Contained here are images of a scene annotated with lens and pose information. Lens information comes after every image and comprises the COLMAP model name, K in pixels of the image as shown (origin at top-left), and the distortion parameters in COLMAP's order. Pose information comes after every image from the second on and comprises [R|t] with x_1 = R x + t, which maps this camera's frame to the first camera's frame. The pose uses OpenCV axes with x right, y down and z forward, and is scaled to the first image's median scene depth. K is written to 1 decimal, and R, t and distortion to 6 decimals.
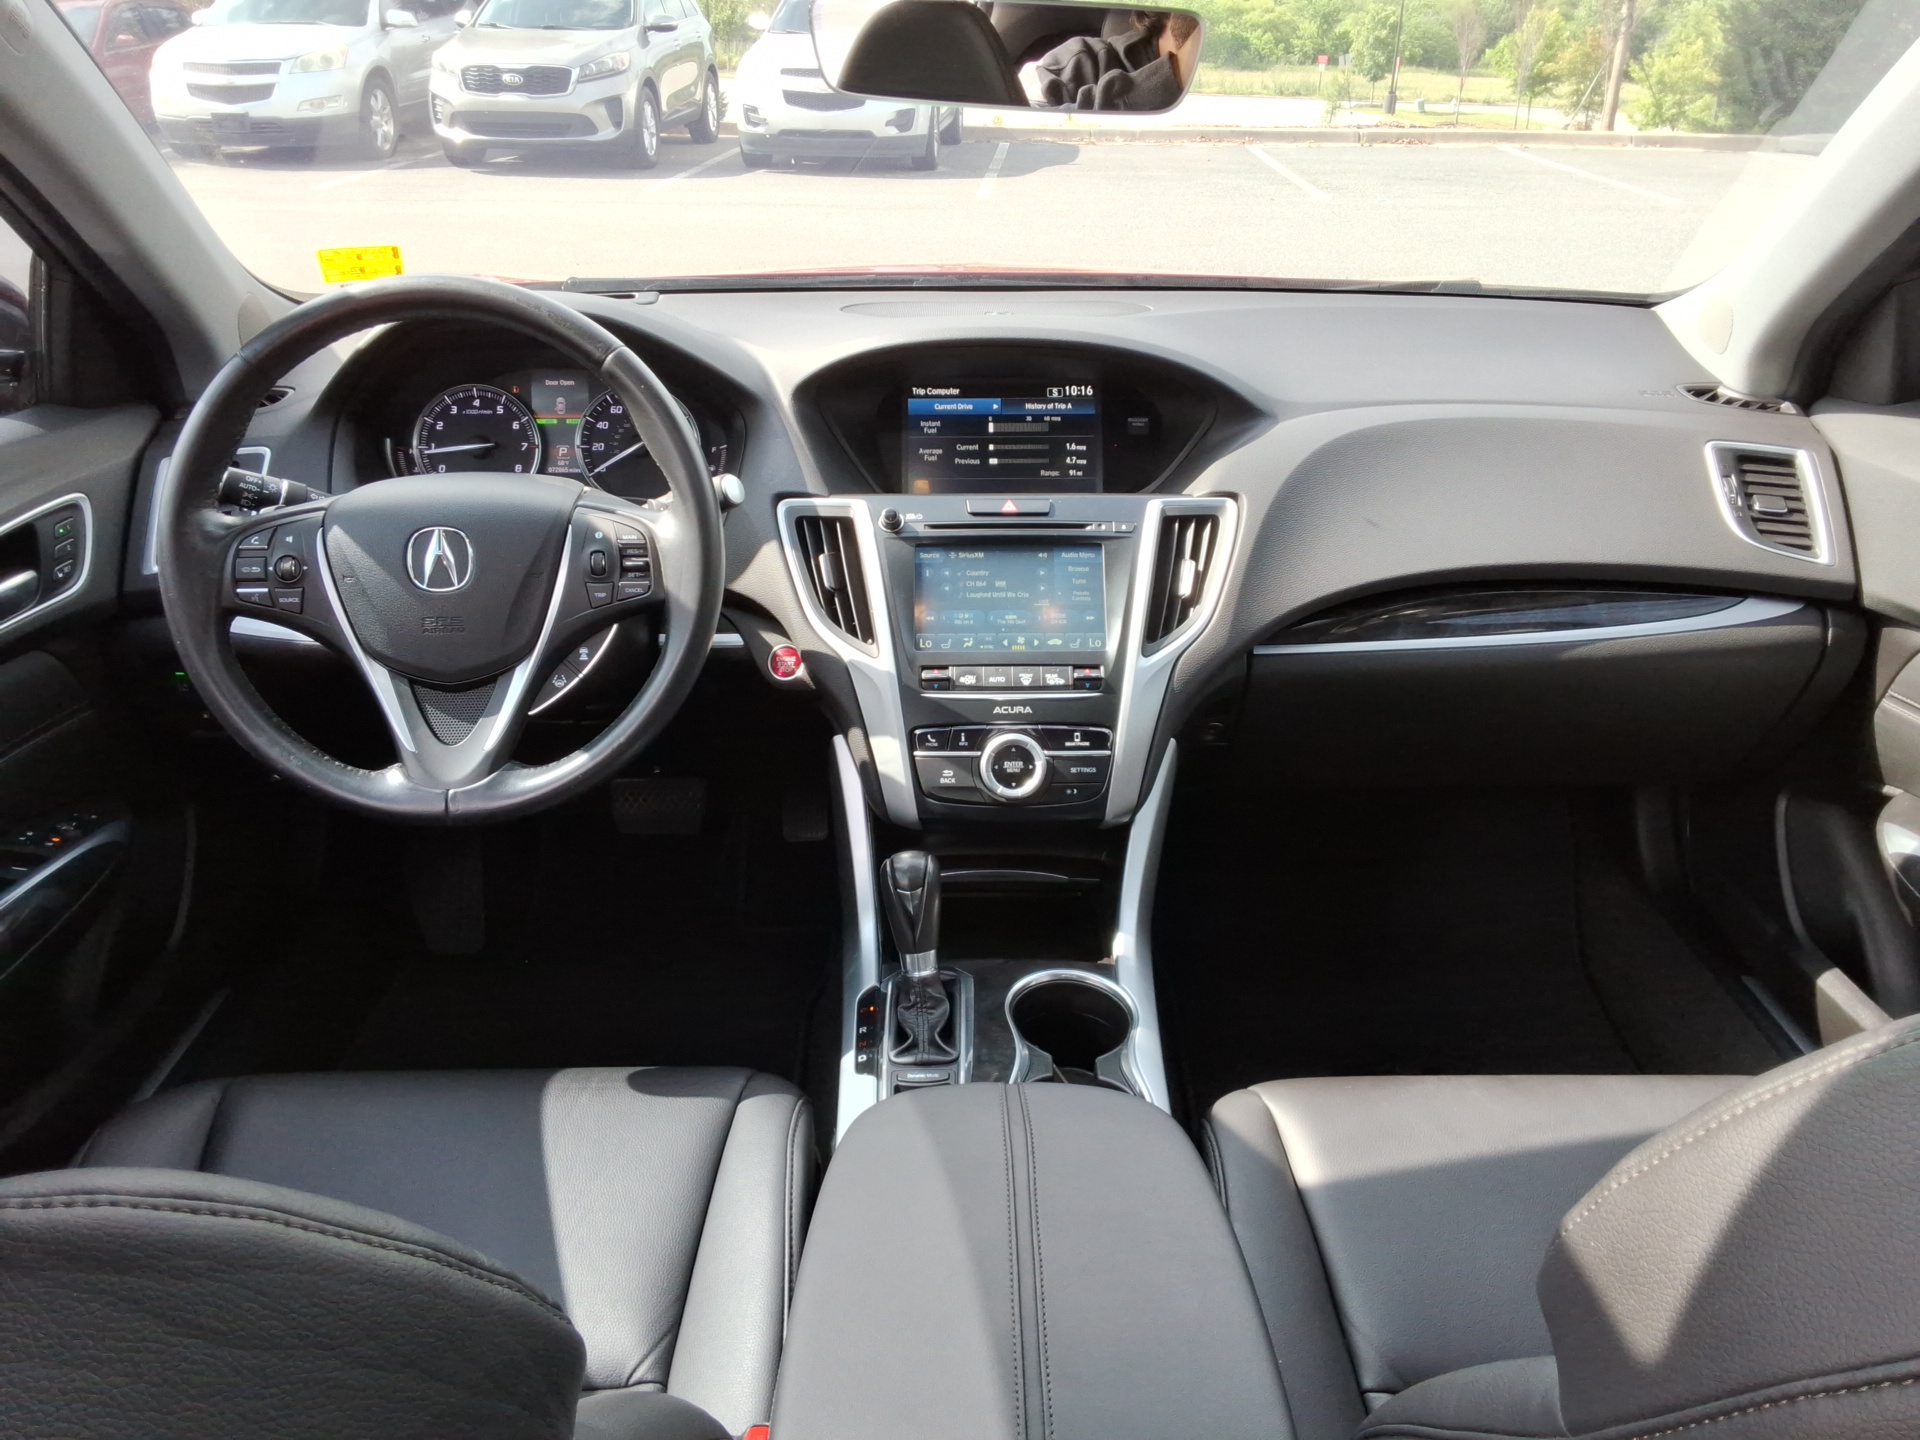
lens RADIAL K [[1543.2, 0, 986.1], [0, 1543.2, 706.9], [0, 0, 1]] dist [0.112293, -0.168762]
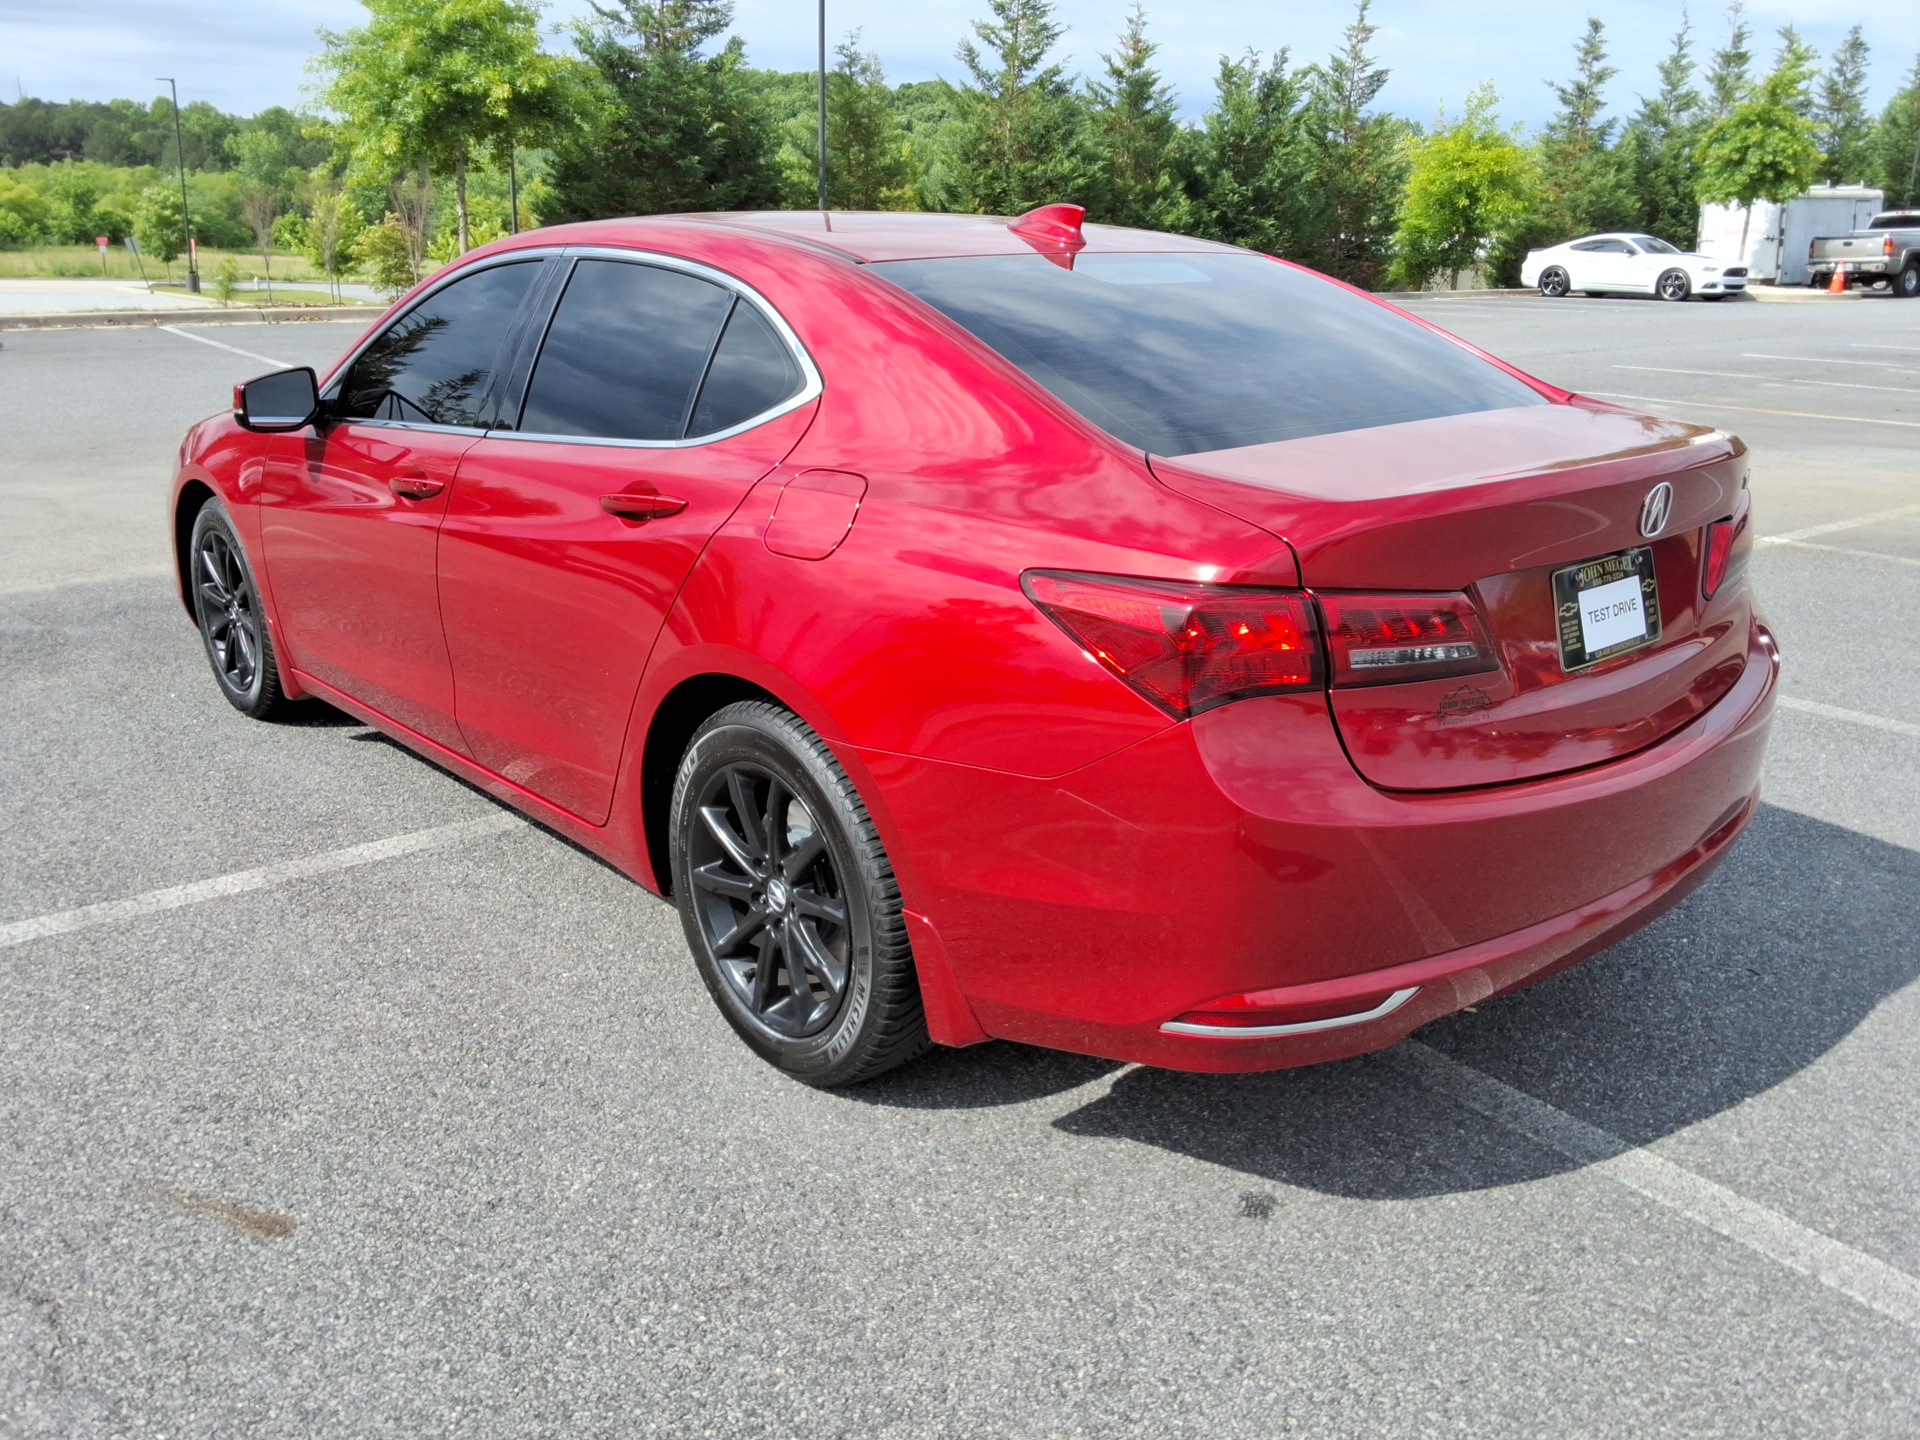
lens RADIAL K [[1543.2, 0, 979.8], [0, 1543.2, 705.6], [0, 0, 1]] dist [0.112293, -0.168762]
pose [[0.761937, -0.192383, 0.618417, -1.383277], [0.253526, 0.967261, -0.011459, 0.551627], [-0.595966, 0.165516, 0.785766, -1.592164]]
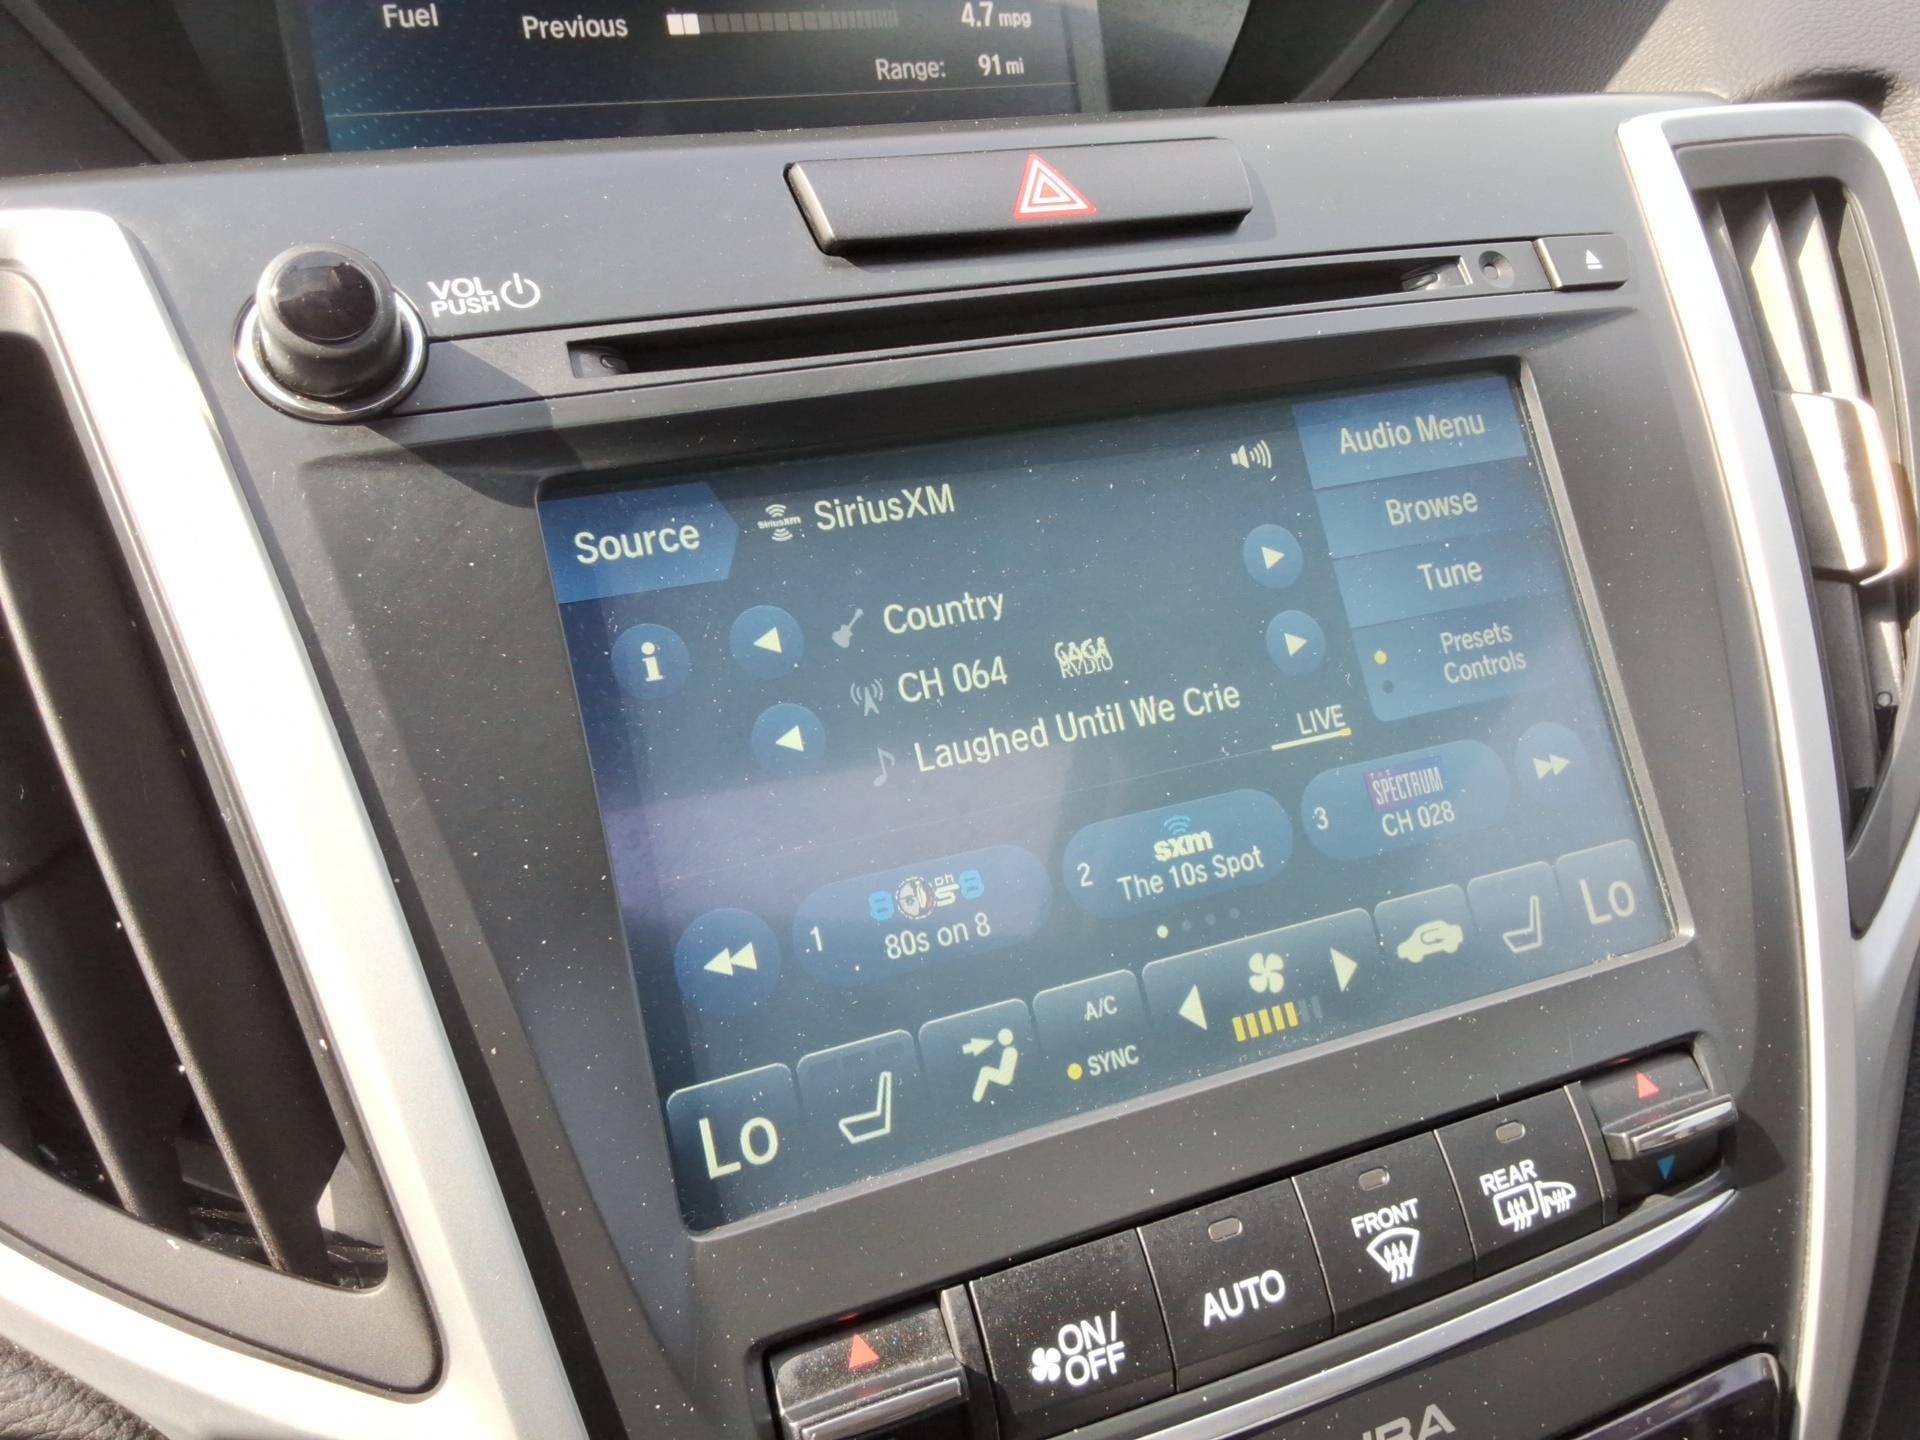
lens RADIAL K [[1543.2, 0, 967.9], [0, 1543.2, 709.9], [0, 0, 1]] dist [0.112293, -0.168762]
pose [[0.929478, -0.170215, 0.327259, -0.054555], [0.113235, 0.975997, 0.186029, -0.097131], [-0.351069, -0.135853, 0.926442, 0.762119]]
